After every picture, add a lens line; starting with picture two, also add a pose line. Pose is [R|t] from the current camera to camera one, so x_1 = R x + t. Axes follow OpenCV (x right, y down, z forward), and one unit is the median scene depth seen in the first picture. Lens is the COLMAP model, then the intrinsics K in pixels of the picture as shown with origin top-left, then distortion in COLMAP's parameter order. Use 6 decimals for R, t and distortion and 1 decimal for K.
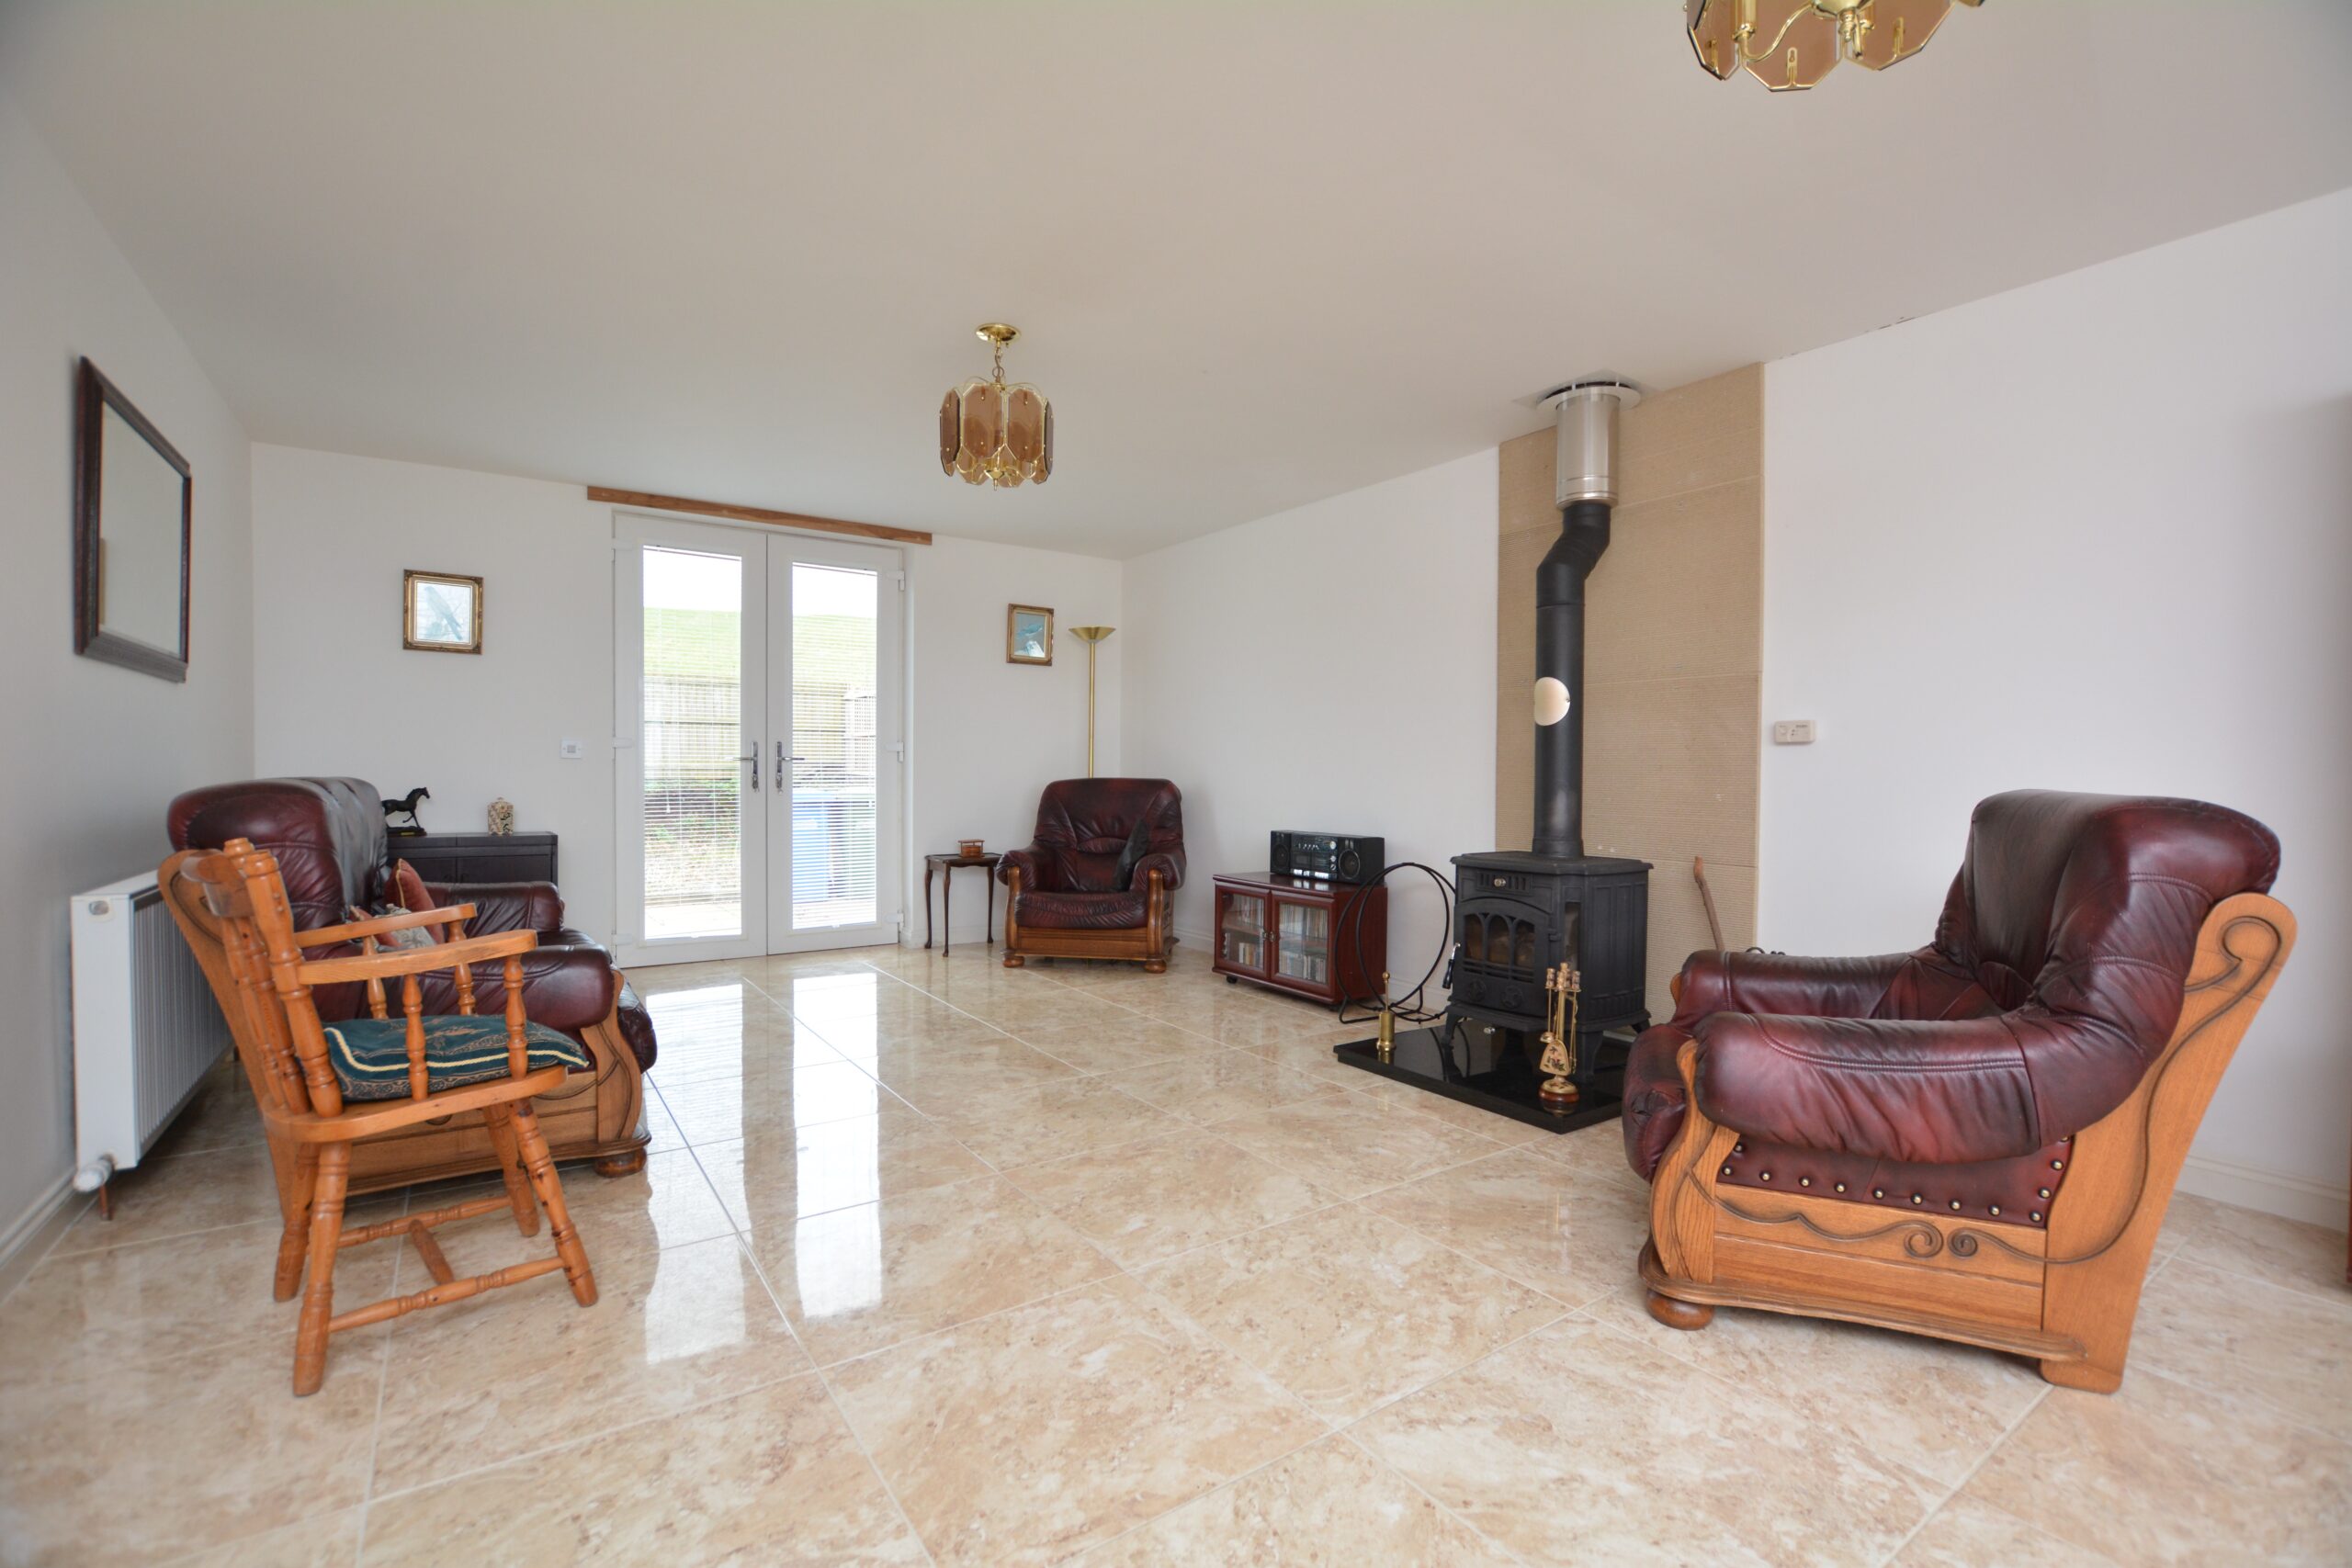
lens RADIAL K [[1027.8, 0, 1187.6], [0, 1027.8, 793.6], [0, 0, 1]] dist [-0.000077, -0.000020]
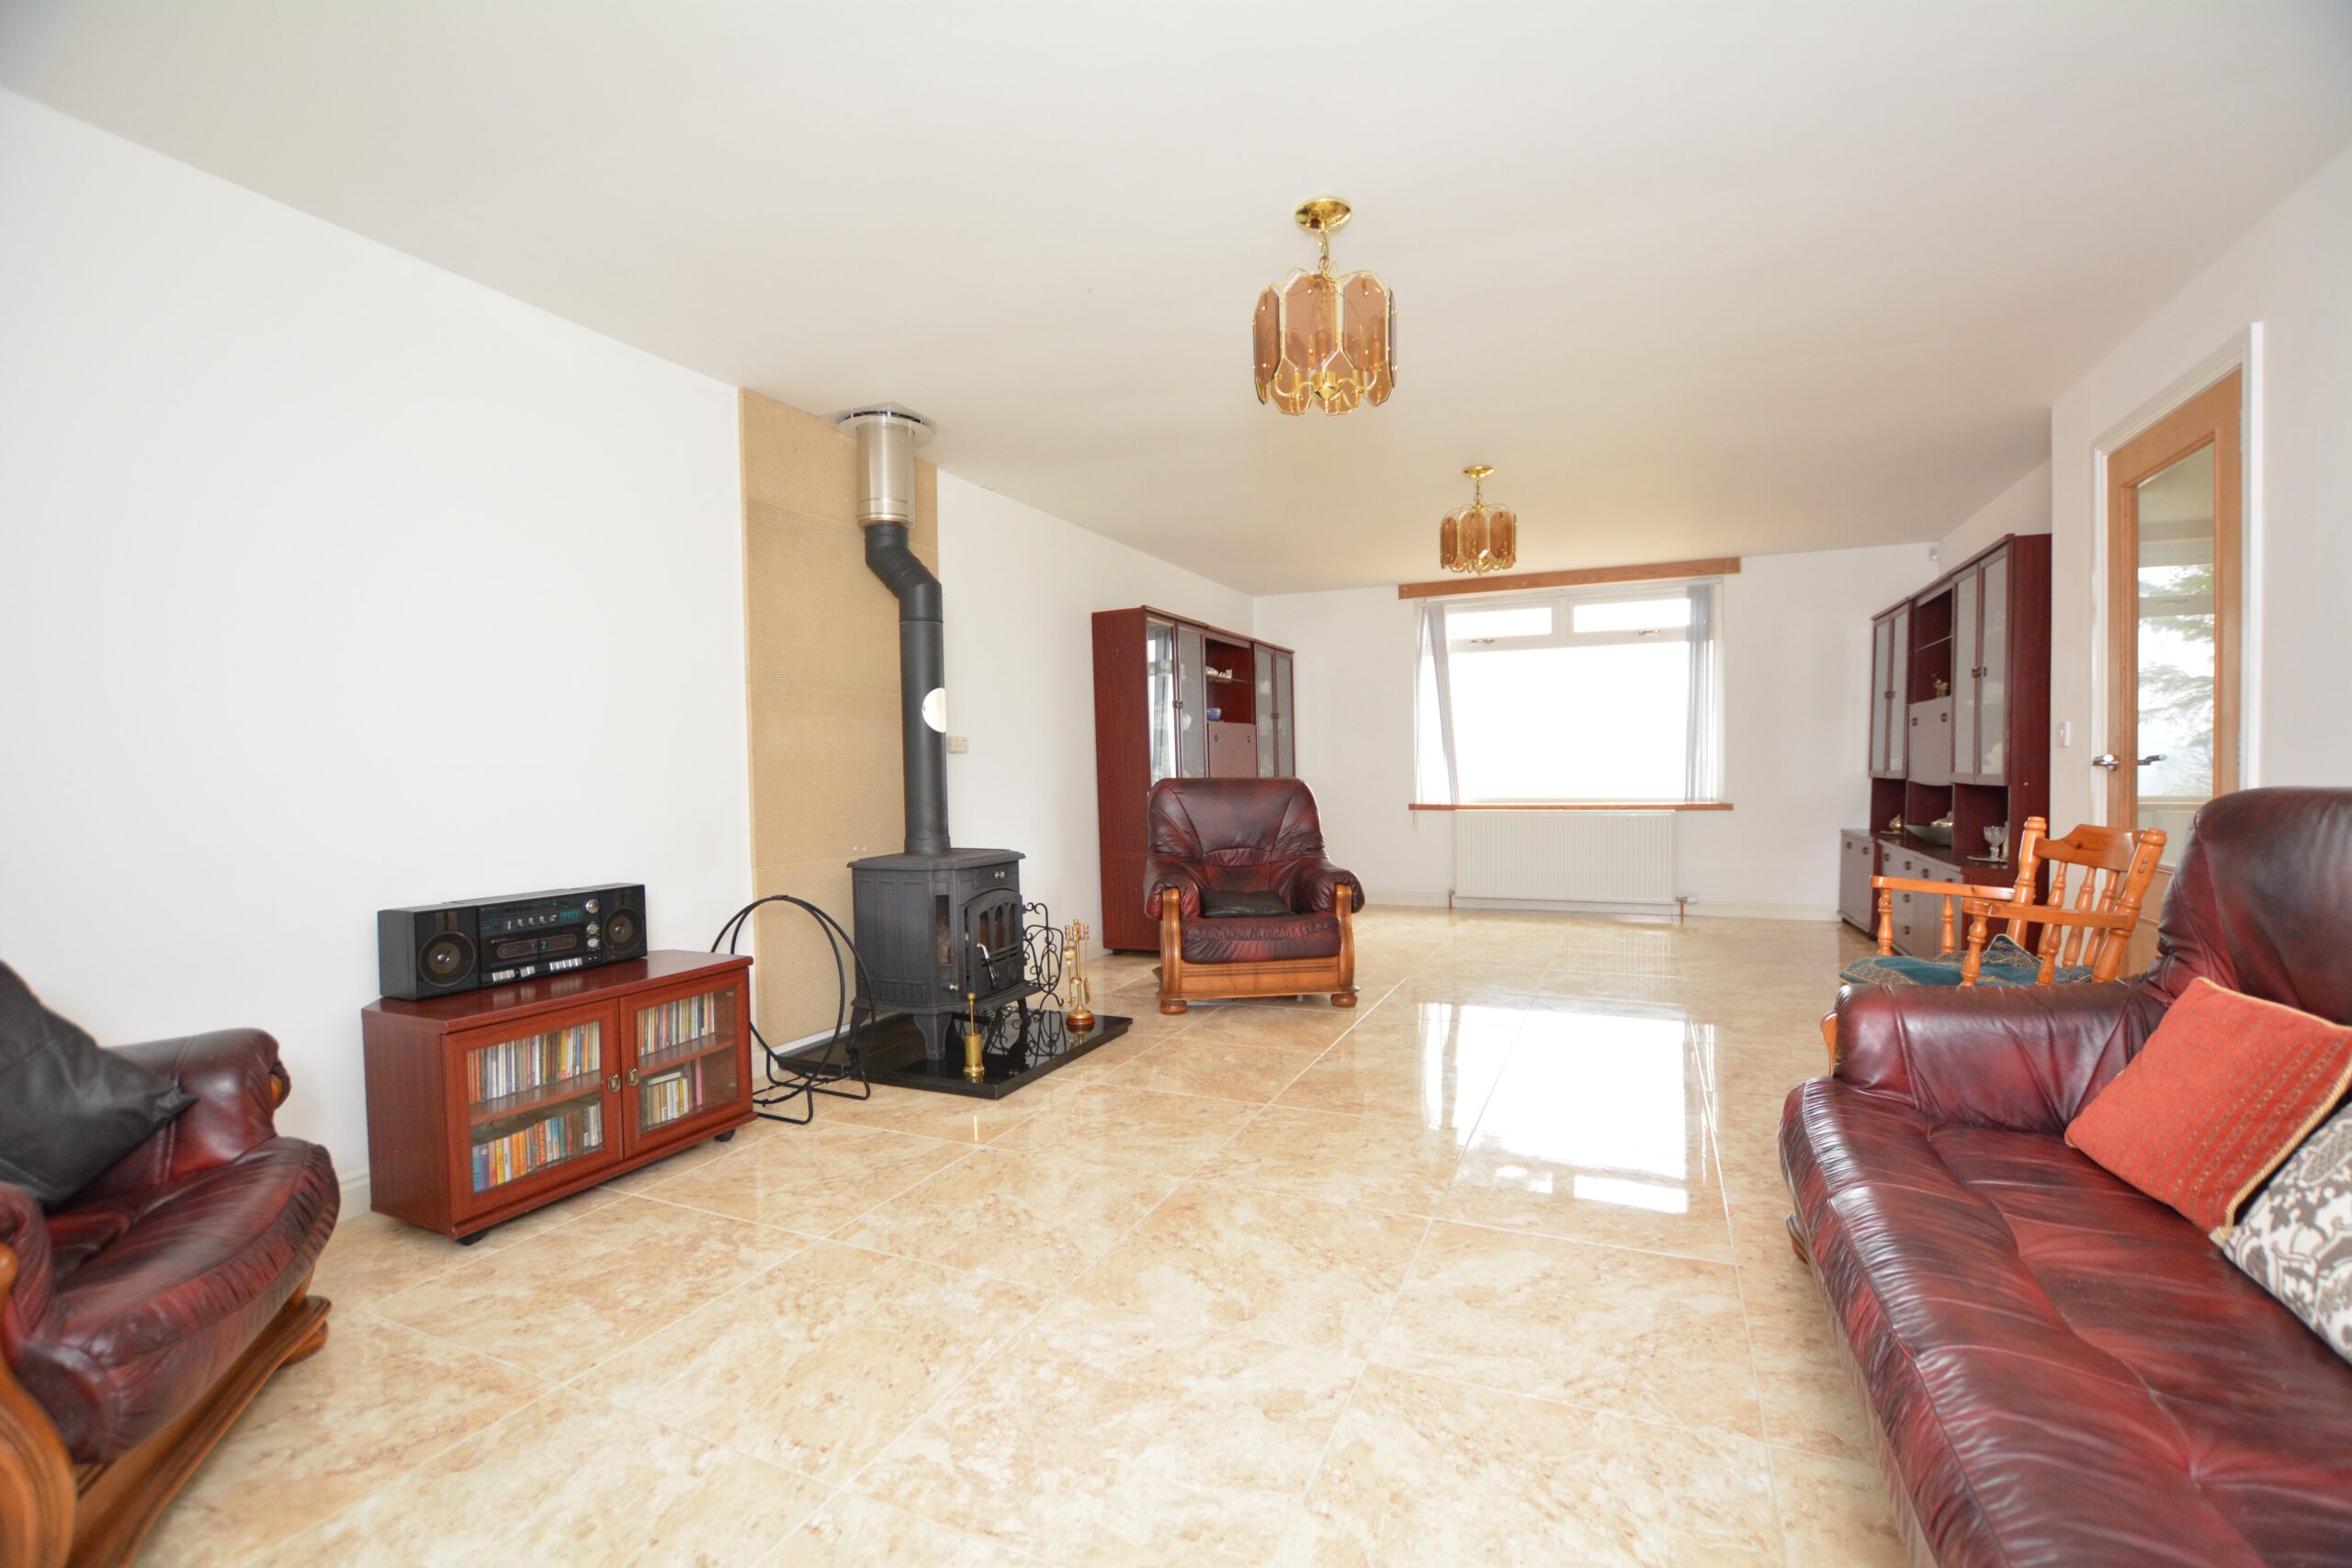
lens RADIAL K [[1027.8, 0, 1187.6], [0, 1027.8, 793.6], [0, 0, 1]] dist [-0.000077, -0.000020]
pose [[-0.503538, -0.017019, 0.863805, -0.693789], [0.034120, 0.998634, 0.039566, -0.034006], [-0.863299, 0.049396, -0.502270, 1.279876]]
